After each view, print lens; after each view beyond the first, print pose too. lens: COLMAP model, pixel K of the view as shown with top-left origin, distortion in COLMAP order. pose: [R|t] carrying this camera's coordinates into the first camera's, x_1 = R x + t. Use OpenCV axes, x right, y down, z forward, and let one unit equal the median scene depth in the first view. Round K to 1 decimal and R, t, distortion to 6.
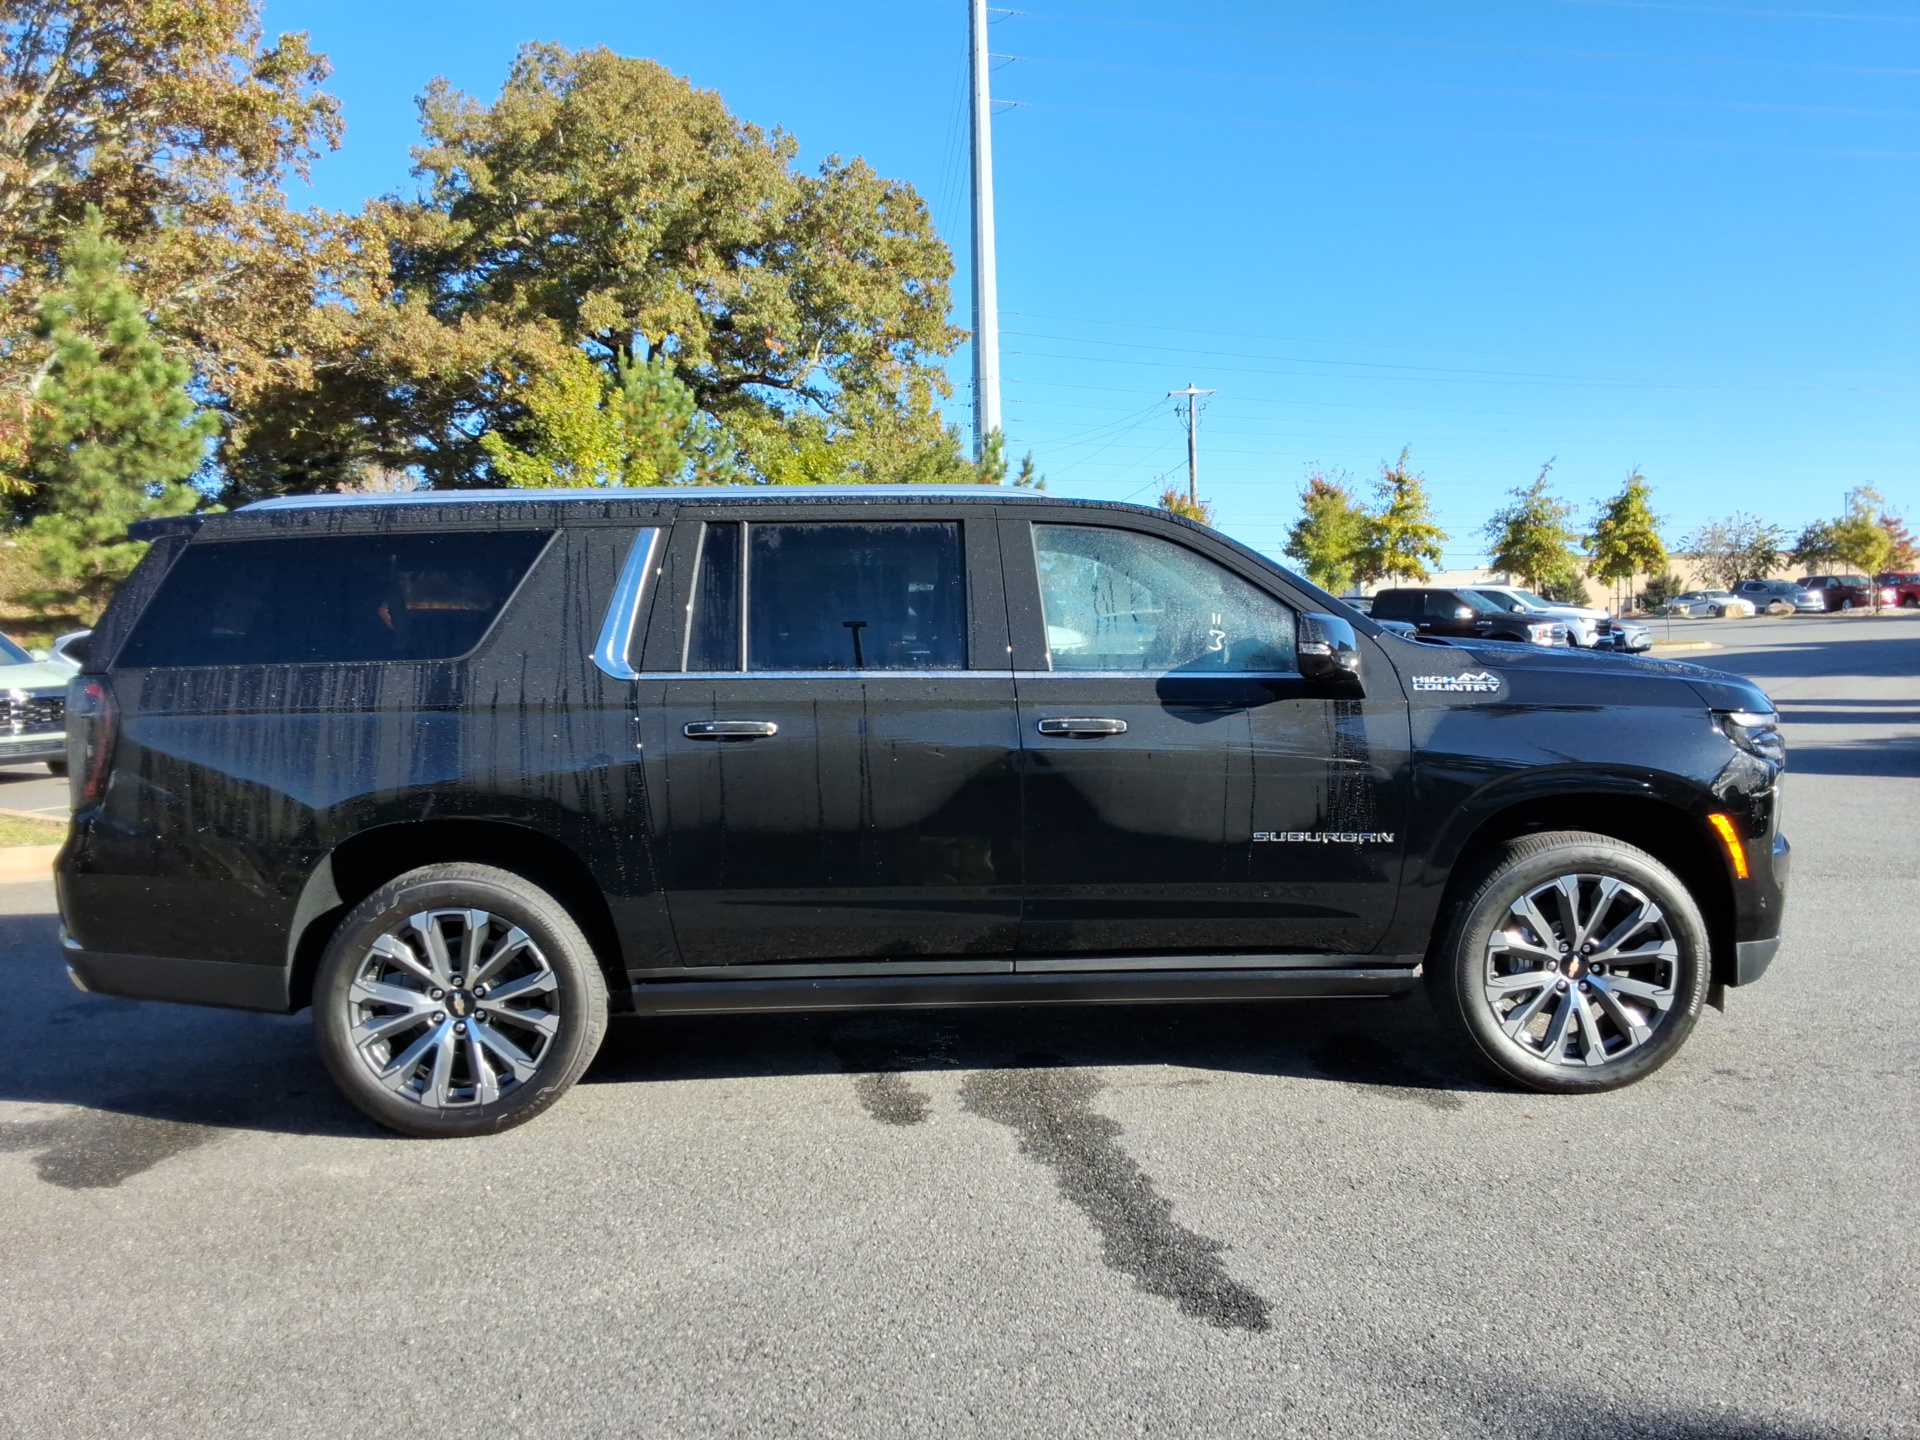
lens RADIAL K [[1537.8, 0, 953.1], [0, 1537.8, 724.7], [0, 0, 1]] dist [0.090710, -0.132789]
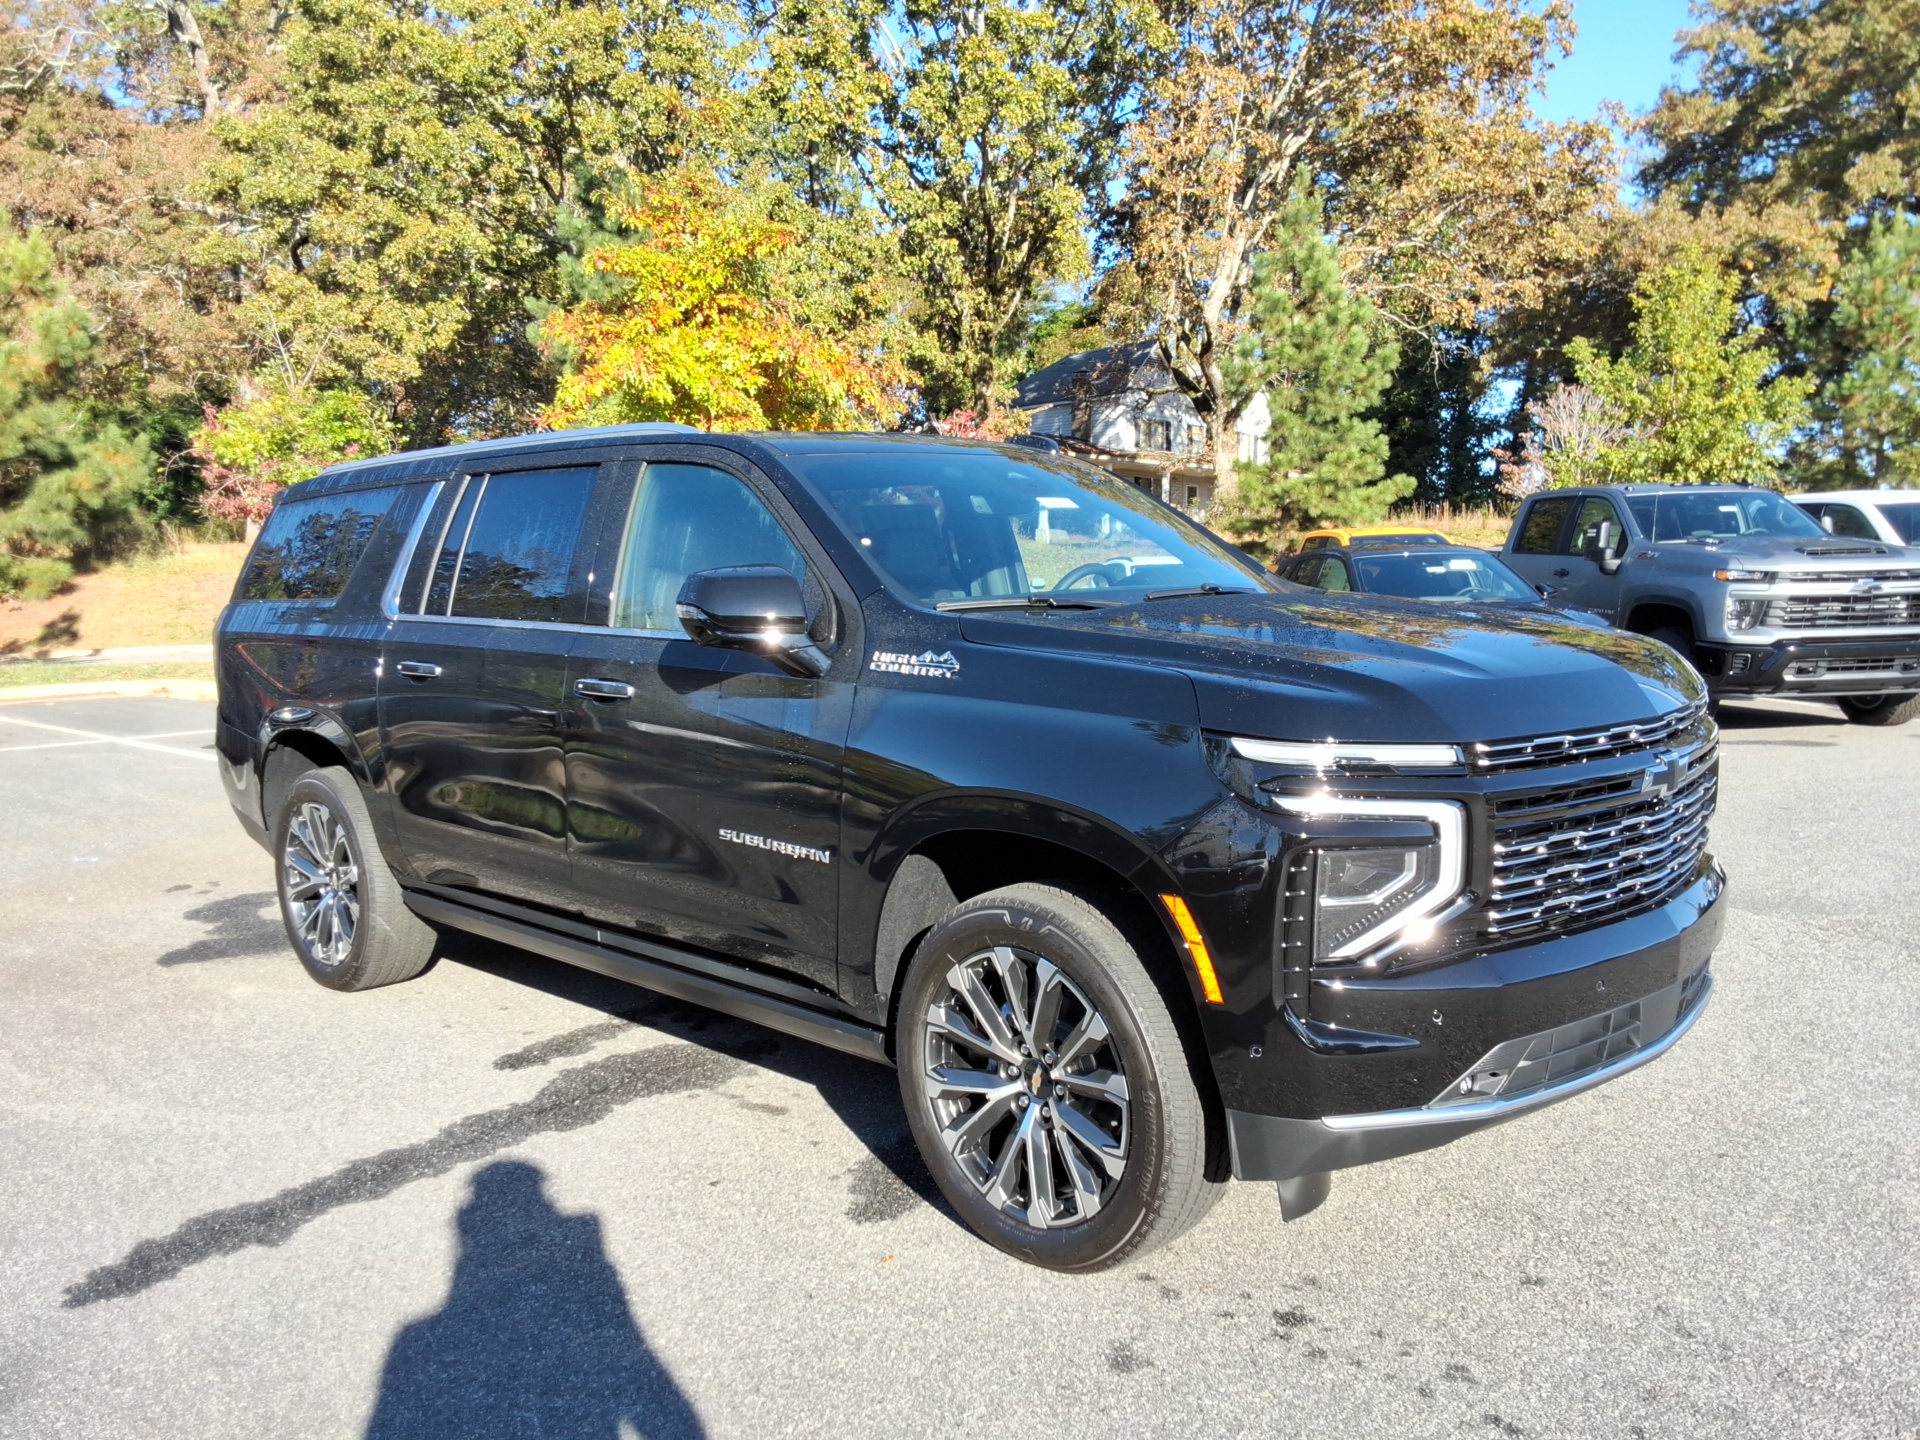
lens RADIAL K [[1537.8, 0, 958.7], [0, 1537.8, 722.8], [0, 0, 1]] dist [0.090710, -0.132789]
pose [[0.681506, 0.080051, -0.727421, 0.864881], [-0.042985, 0.996662, 0.069409, -0.050348], [0.730549, -0.016034, 0.682672, 0.505177]]
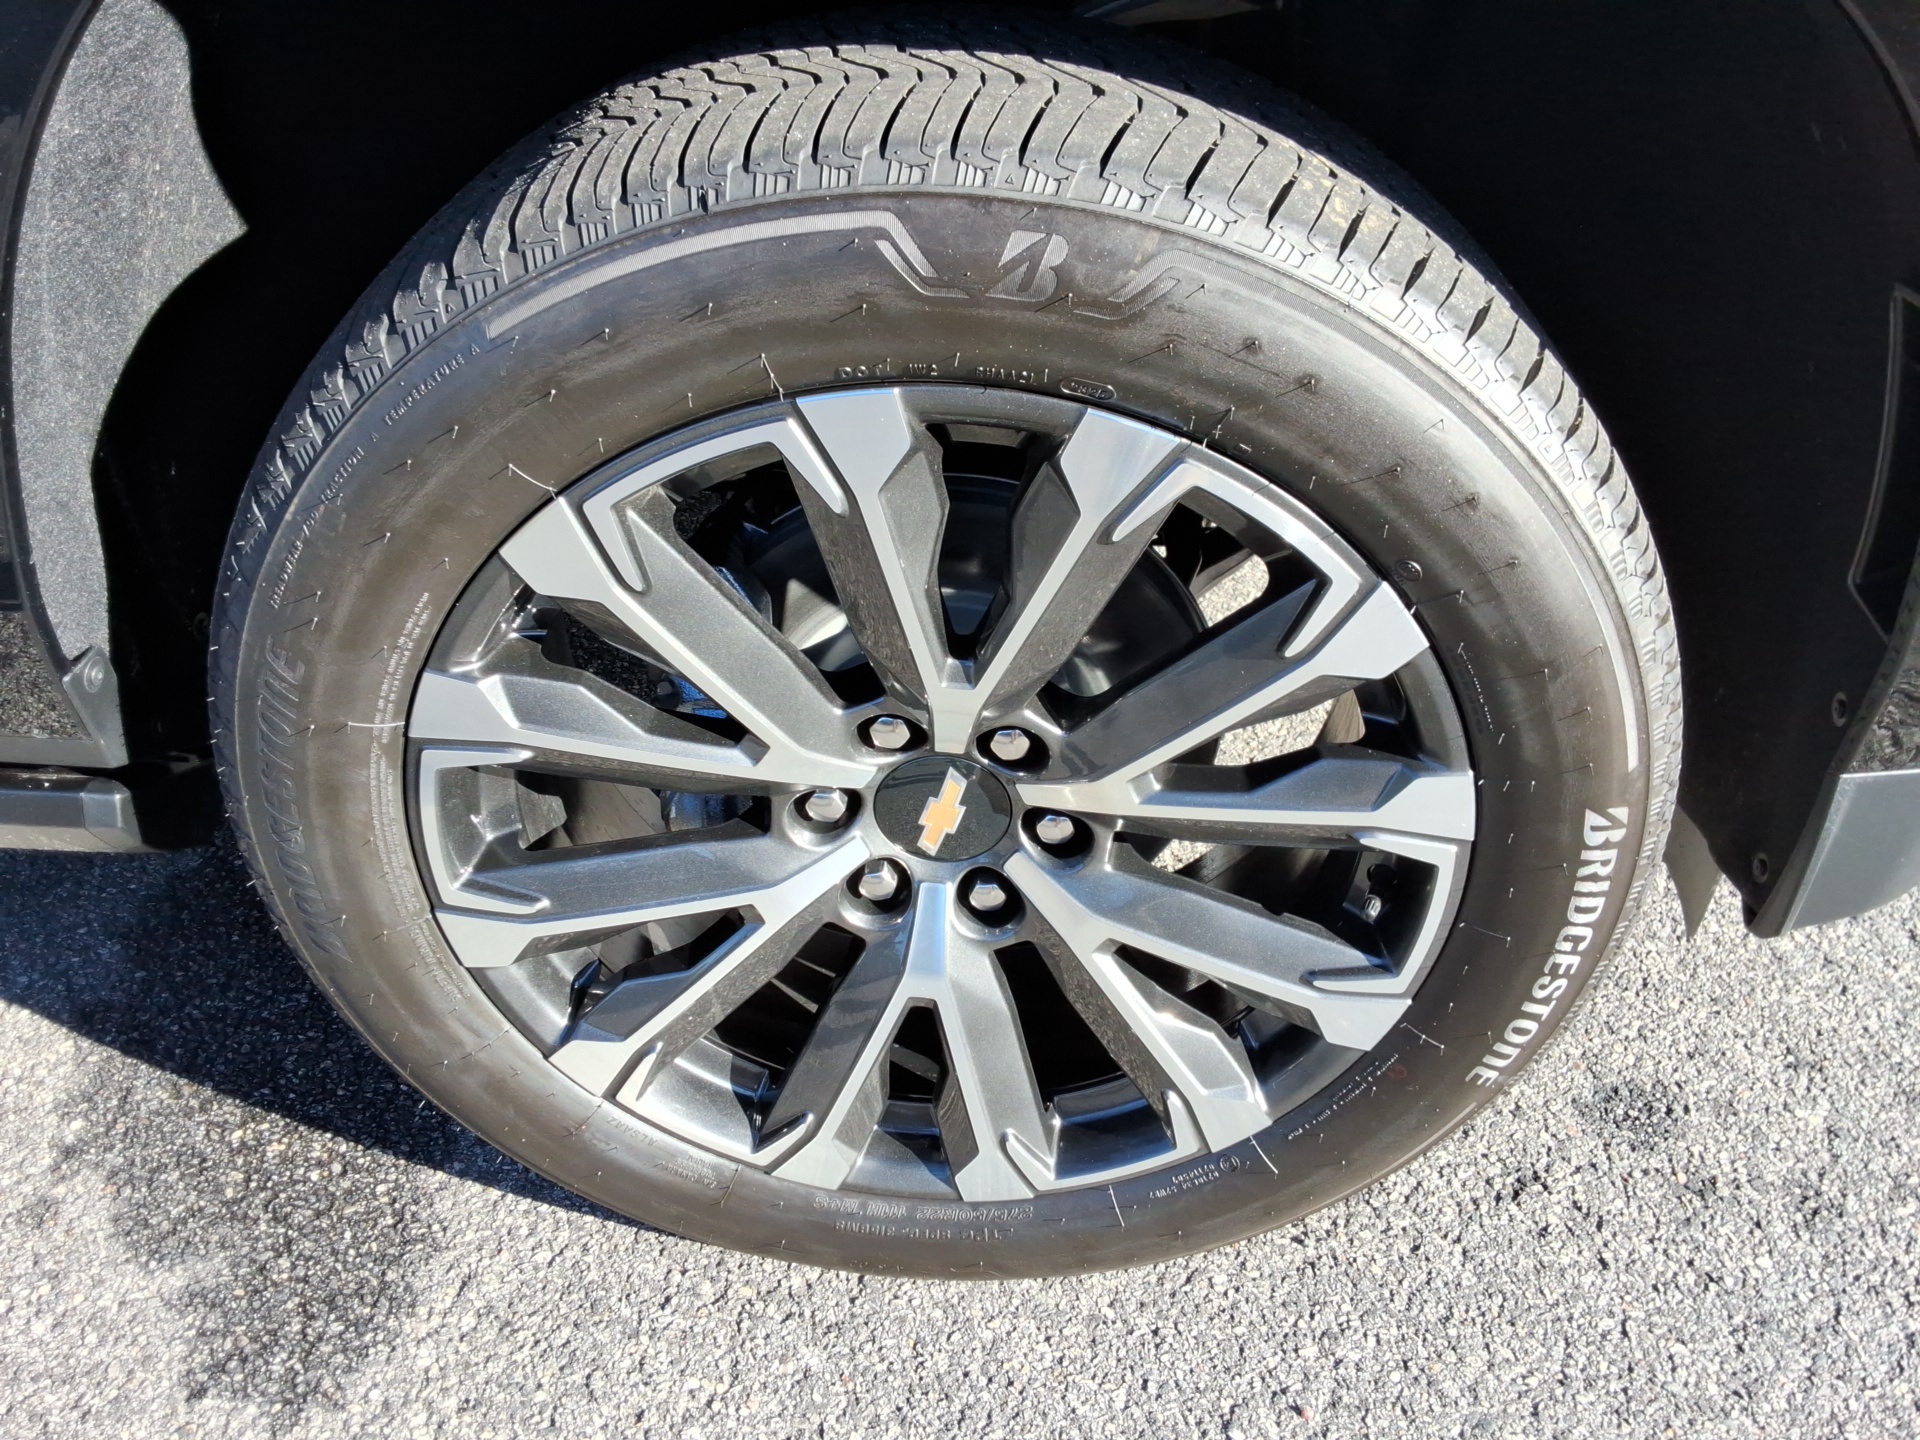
lens RADIAL K [[1537.8, 0, 944.7], [0, 1537.8, 725.5], [0, 0, 1]] dist [0.090710, -0.132789]
pose [[0.996715, 0.072751, -0.035596, 0.405213], [-0.042219, 0.841751, 0.538213, 0.043063], [0.069118, -0.534942, 0.842057, 0.844696]]
